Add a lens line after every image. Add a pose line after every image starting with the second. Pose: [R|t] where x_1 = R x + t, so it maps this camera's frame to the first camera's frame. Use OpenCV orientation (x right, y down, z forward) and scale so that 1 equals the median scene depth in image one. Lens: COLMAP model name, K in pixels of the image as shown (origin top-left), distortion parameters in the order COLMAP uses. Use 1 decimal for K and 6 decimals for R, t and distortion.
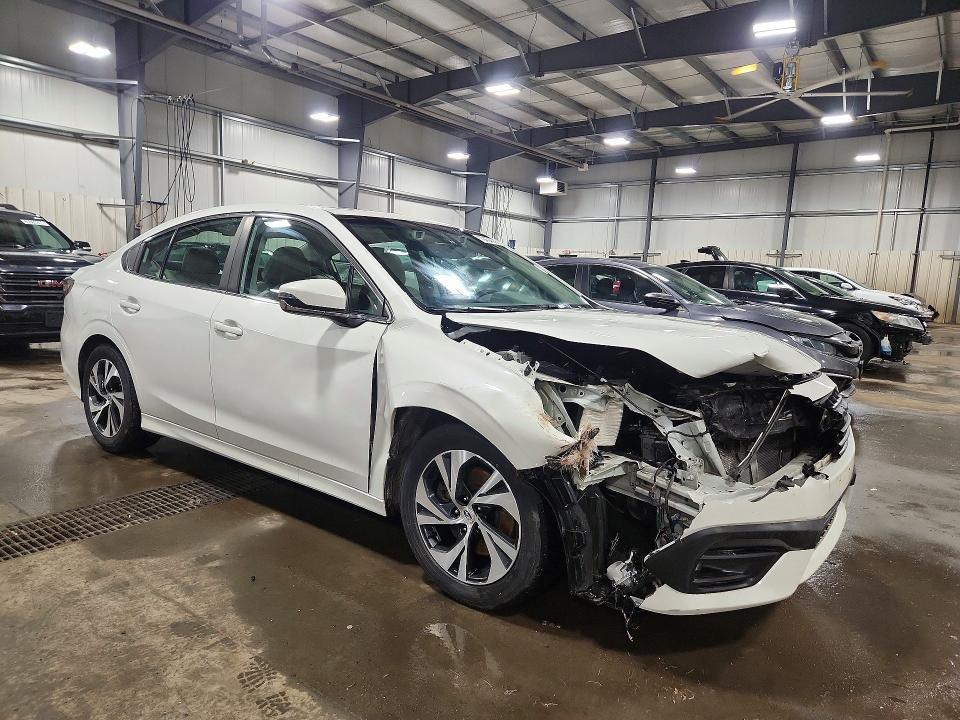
lens RADIAL K [[654.3, 0, 473.1], [0, 654.3, 359.6], [0, 0, 1]] dist [-0.001000, -0.004295]
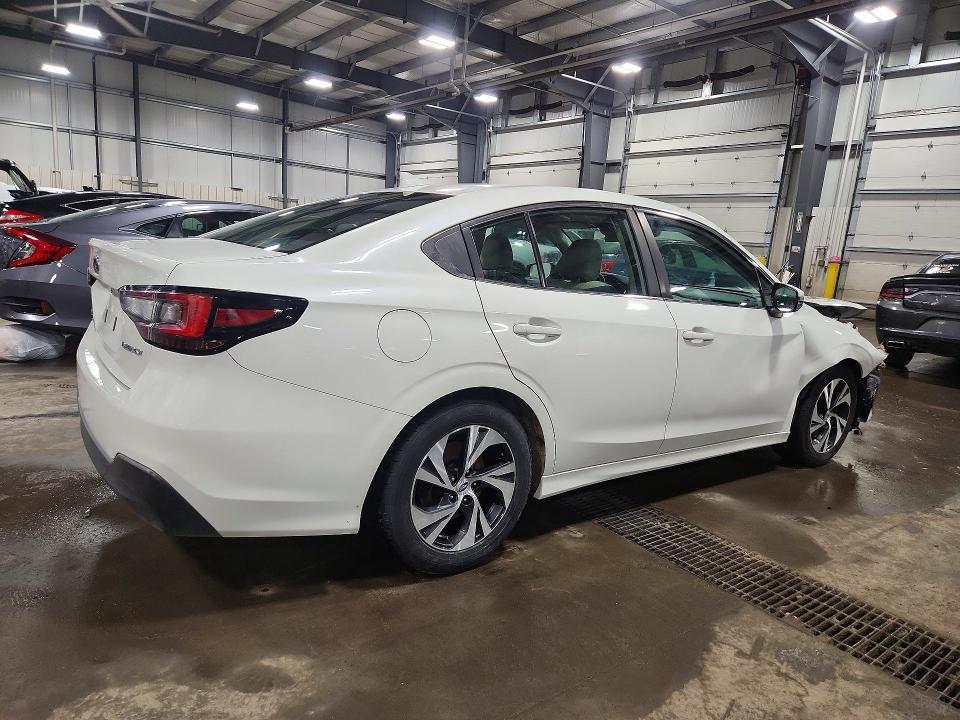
lens RADIAL K [[654.3, 0, 472.0], [0, 654.3, 363.8], [0, 0, 1]] dist [-0.001000, -0.004295]
pose [[0.282232, -0.198402, 0.938606, -1.587620], [0.062932, 0.980103, 0.188250, -0.240725], [-0.957280, 0.005939, 0.289102, 1.177328]]
